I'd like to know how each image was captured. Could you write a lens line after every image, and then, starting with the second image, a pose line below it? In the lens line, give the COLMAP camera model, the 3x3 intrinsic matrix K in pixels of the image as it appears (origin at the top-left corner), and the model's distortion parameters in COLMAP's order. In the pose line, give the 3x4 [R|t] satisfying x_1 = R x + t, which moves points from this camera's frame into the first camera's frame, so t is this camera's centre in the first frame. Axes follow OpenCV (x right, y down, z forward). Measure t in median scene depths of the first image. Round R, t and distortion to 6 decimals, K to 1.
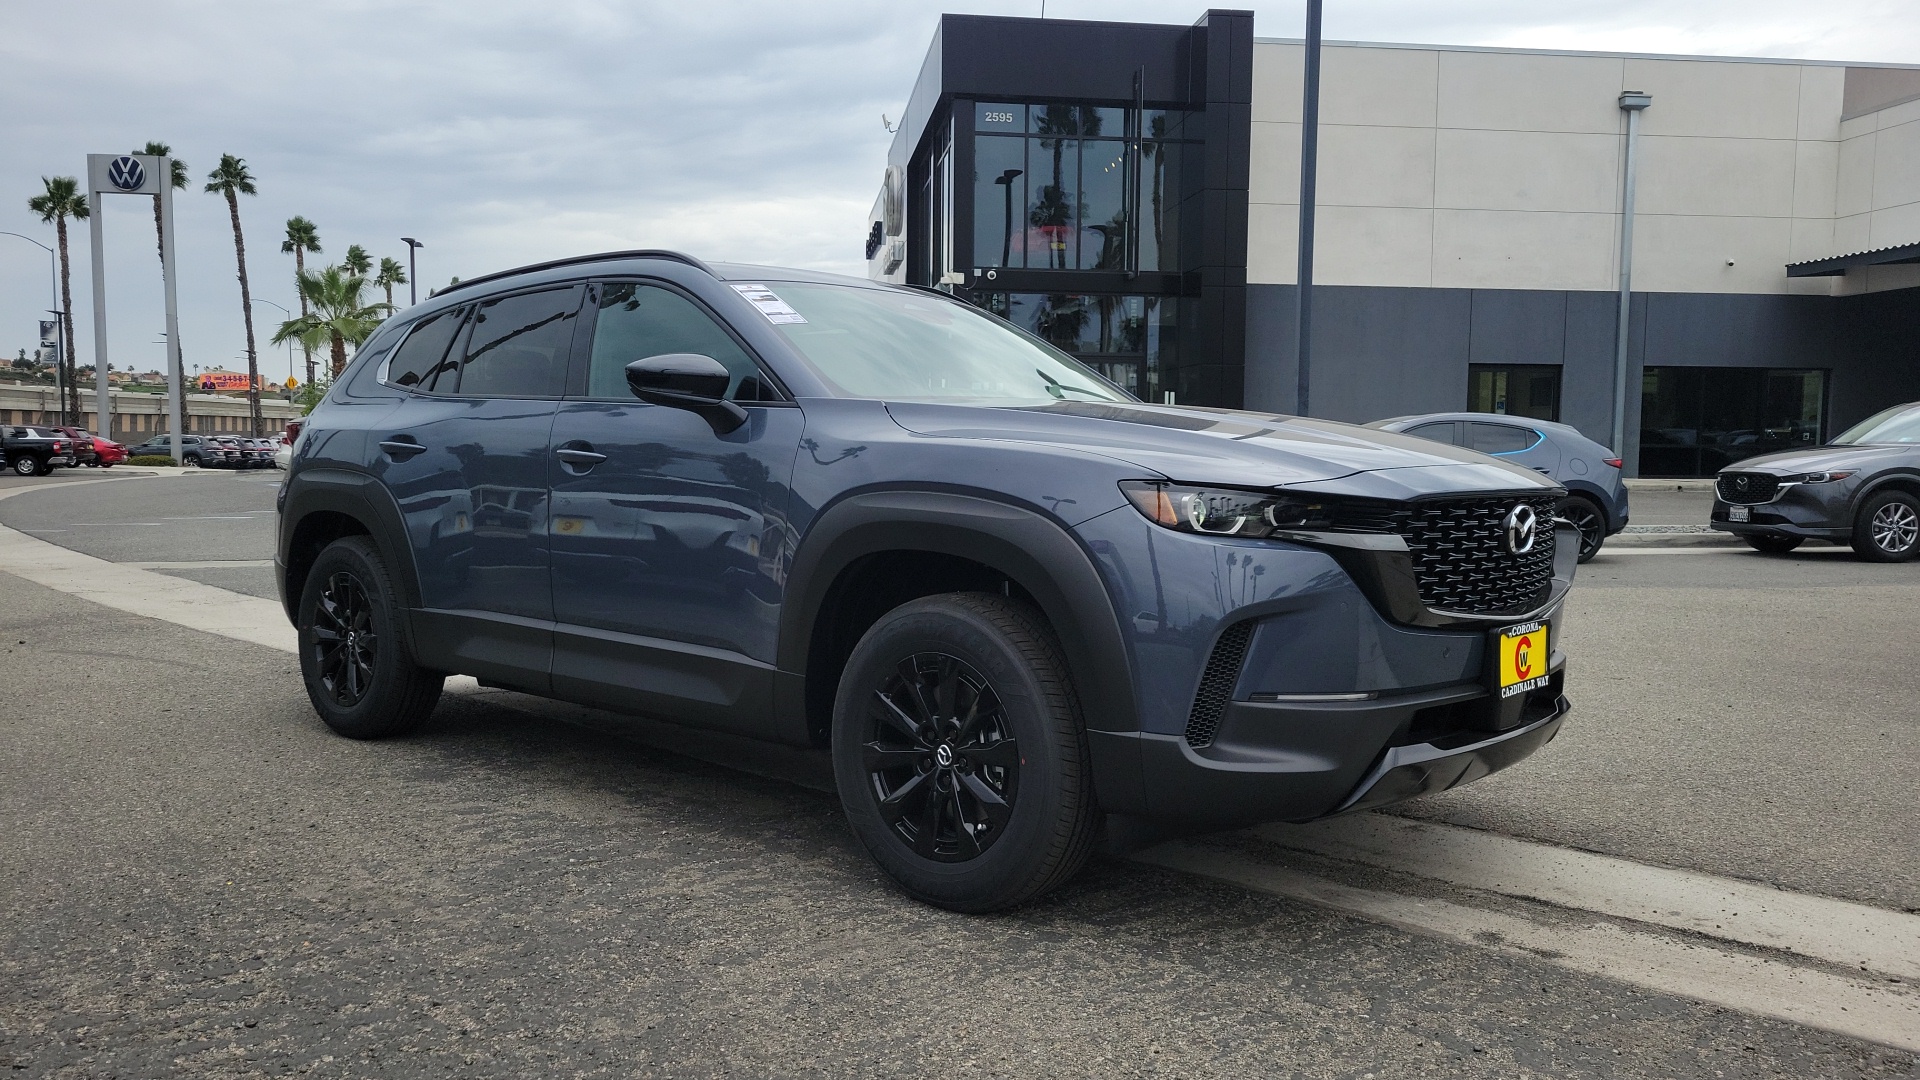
lens RADIAL K [[1423.6, 0, 1004.6], [0, 1423.6, 543.5], [0, 0, 1]] dist [0.038981, -0.001732]
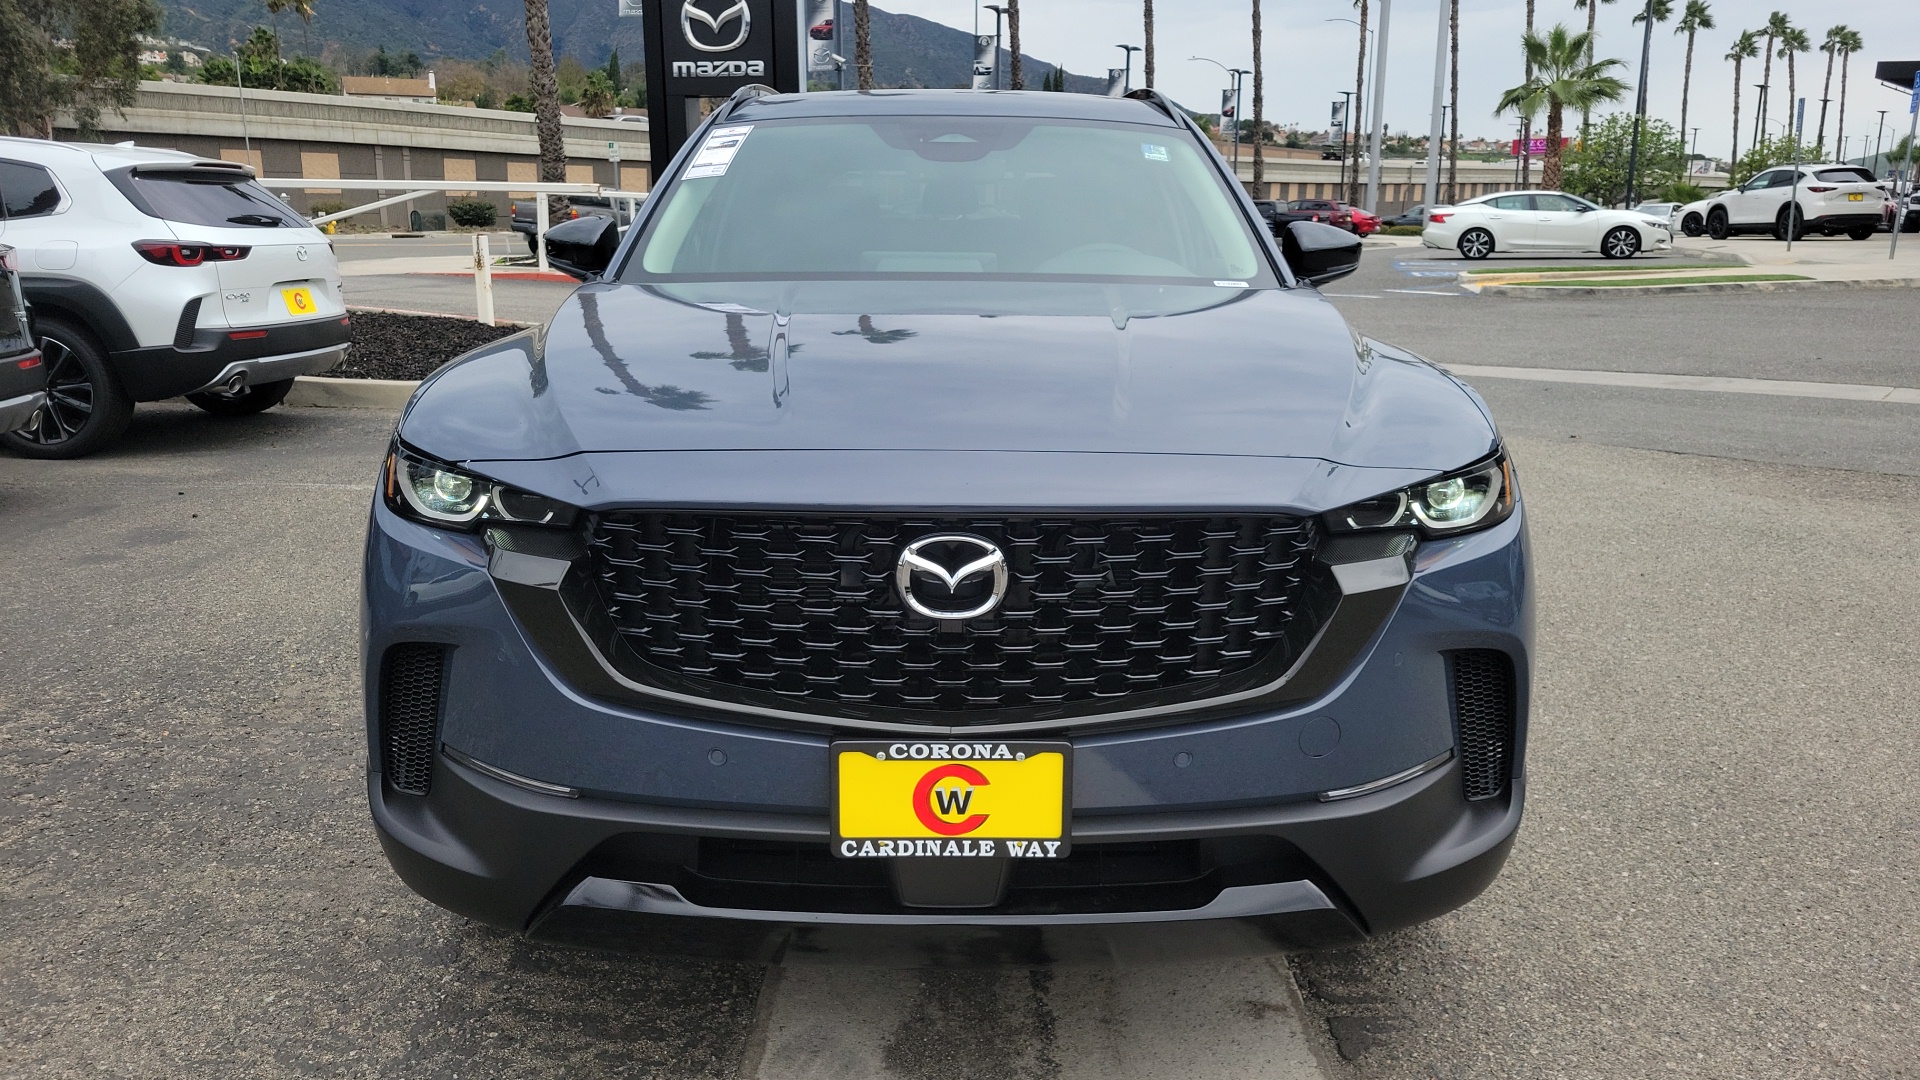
lens RADIAL K [[1448.6, 0, 971.3], [0, 1448.6, 537.9], [0, 0, 1]] dist [0.032675, 0.003733]
pose [[0.657616, 0.160950, -0.735960, 0.630881], [-0.046260, 0.983695, 0.173793, -0.099847], [0.751932, -0.080244, 0.654339, 0.519833]]
